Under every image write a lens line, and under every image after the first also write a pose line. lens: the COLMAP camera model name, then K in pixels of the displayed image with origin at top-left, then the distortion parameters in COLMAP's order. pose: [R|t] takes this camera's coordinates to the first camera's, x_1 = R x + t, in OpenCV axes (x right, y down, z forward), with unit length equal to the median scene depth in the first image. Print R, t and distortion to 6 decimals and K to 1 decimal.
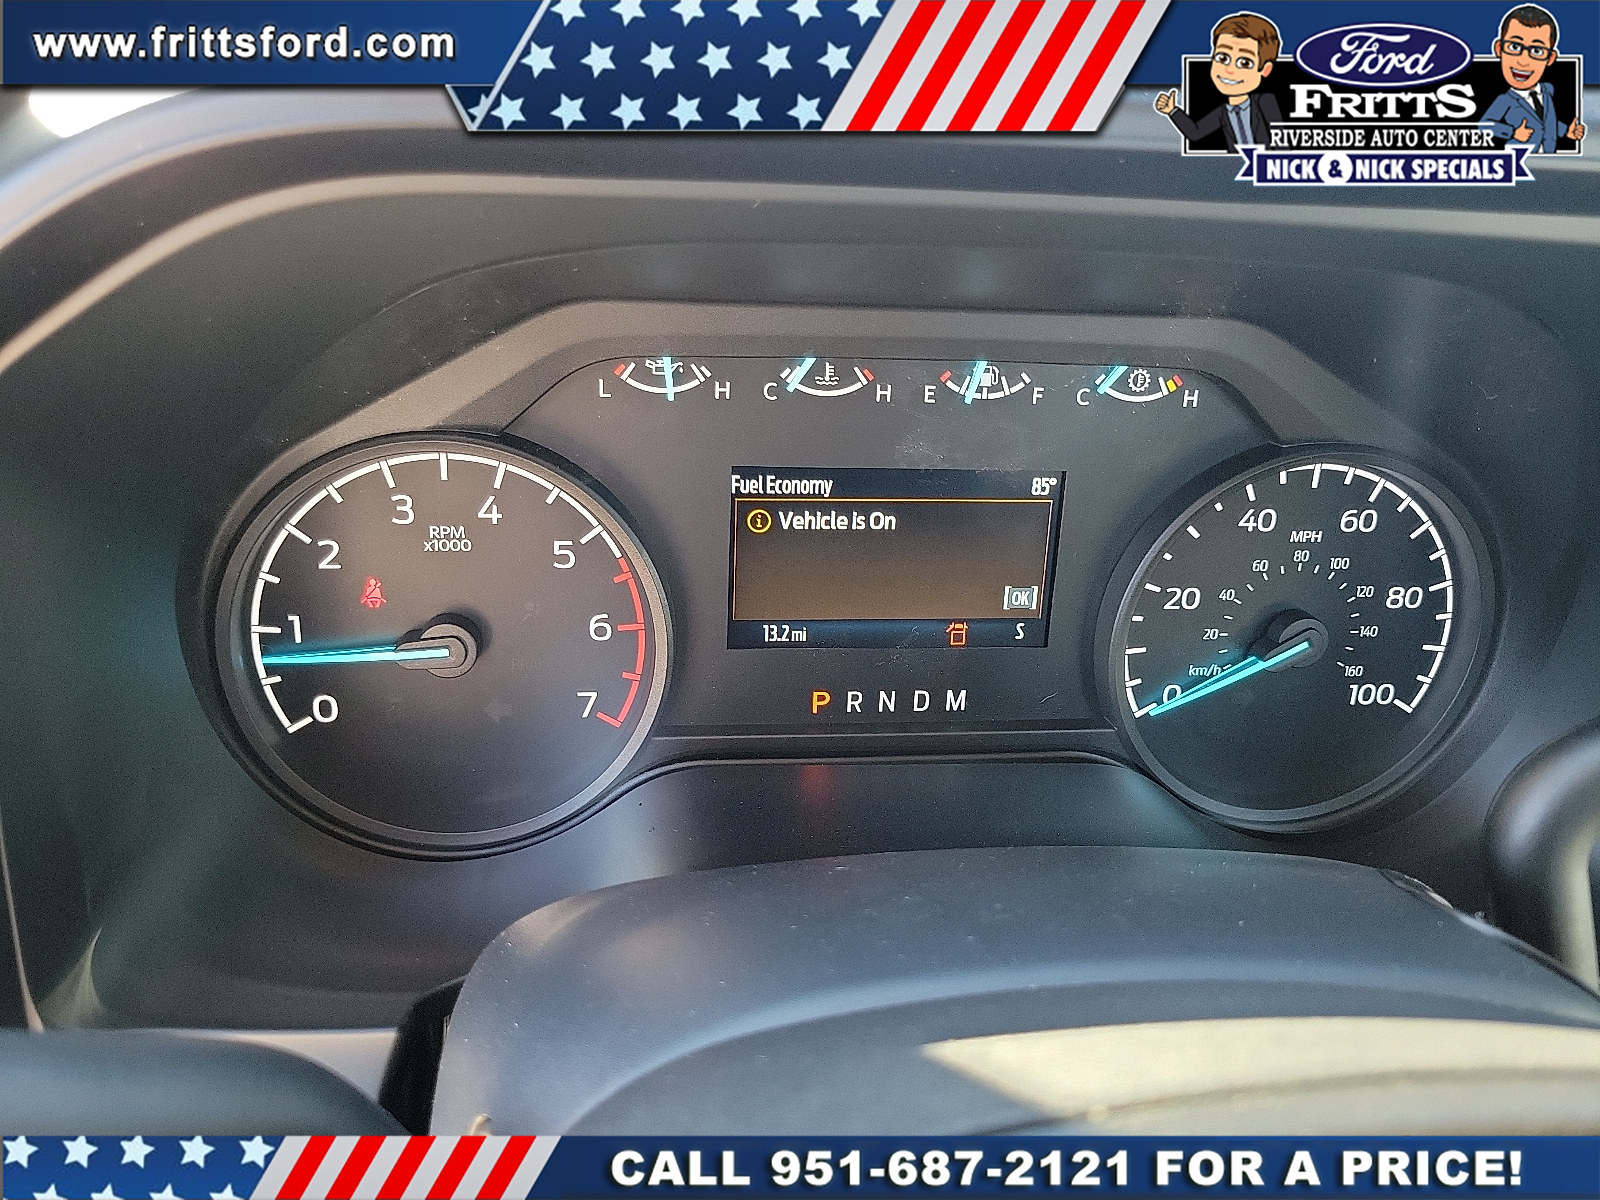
lens RADIAL K [[1212.5, 0, 798.6], [0, 1212.5, 599.3], [0, 0, 1]] dist [-0.011816, -0.000580]
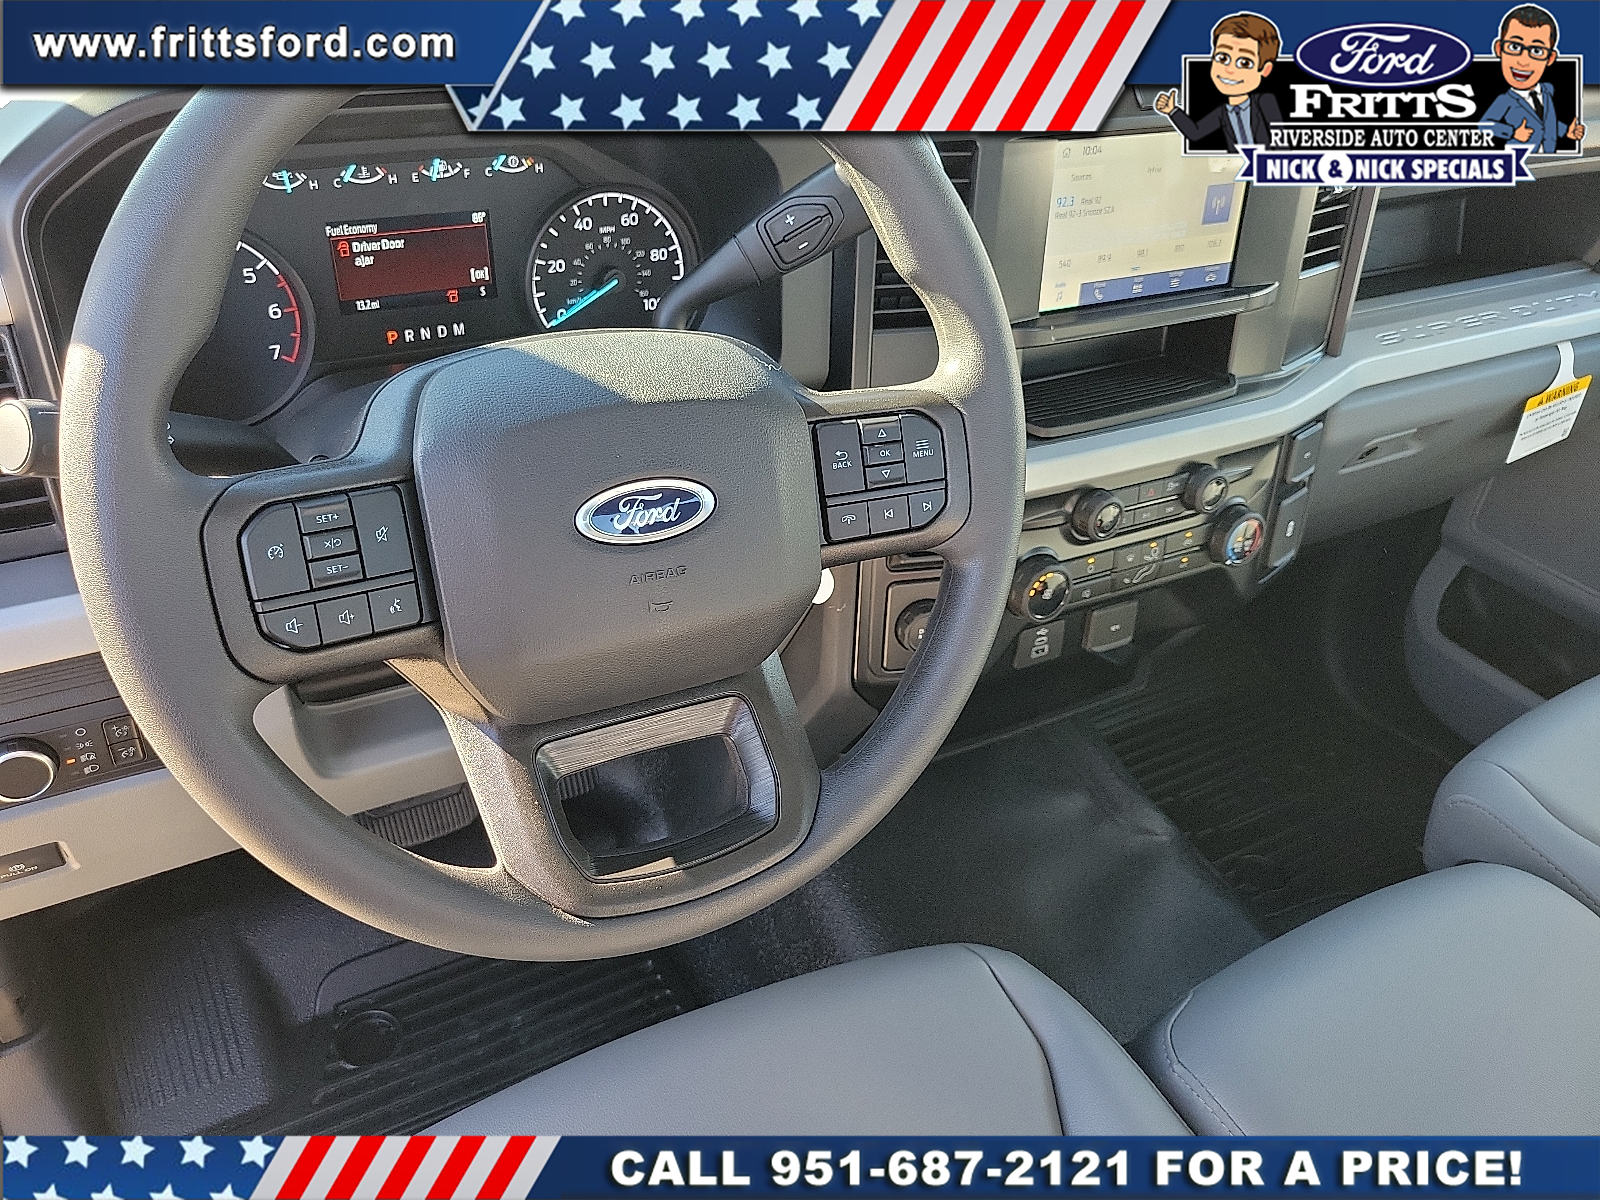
lens RADIAL K [[1212.5, 0, 797.4], [0, 1212.5, 603.0], [0, 0, 1]] dist [-0.011816, -0.000580]
pose [[0.910333, -0.216345, 0.352830, -0.183544], [0.155394, 0.968795, 0.193105, 0.237749], [-0.383597, -0.120962, 0.915544, -1.232236]]
